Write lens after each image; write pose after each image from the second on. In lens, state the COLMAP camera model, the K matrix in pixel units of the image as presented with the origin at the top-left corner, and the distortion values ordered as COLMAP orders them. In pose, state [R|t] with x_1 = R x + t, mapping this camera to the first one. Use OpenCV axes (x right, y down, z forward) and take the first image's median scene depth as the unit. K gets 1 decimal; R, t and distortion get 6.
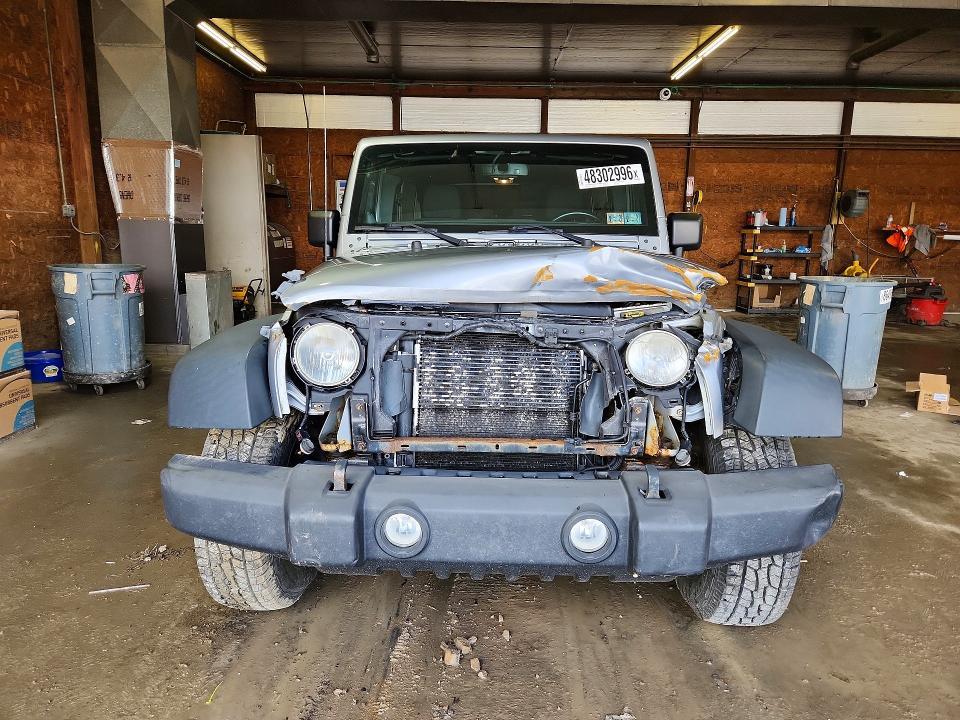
lens RADIAL K [[655.5, 0, 481.1], [0, 655.5, 353.9], [0, 0, 1]] dist [0.028794, -0.008752]
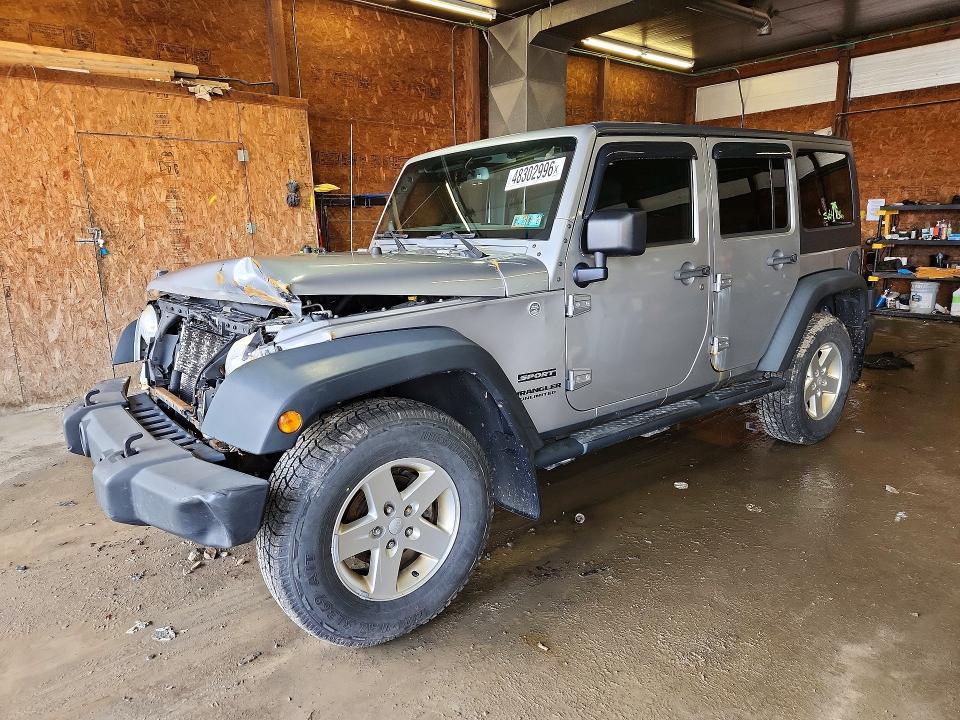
lens RADIAL K [[655.5, 0, 479.0], [0, 655.5, 360.8], [0, 0, 1]] dist [0.028794, -0.008752]
pose [[0.644881, 0.127342, -0.753600, 0.429509], [-0.109159, 0.991259, 0.074089, -0.035977], [0.756447, 0.034483, 0.653145, 0.175917]]
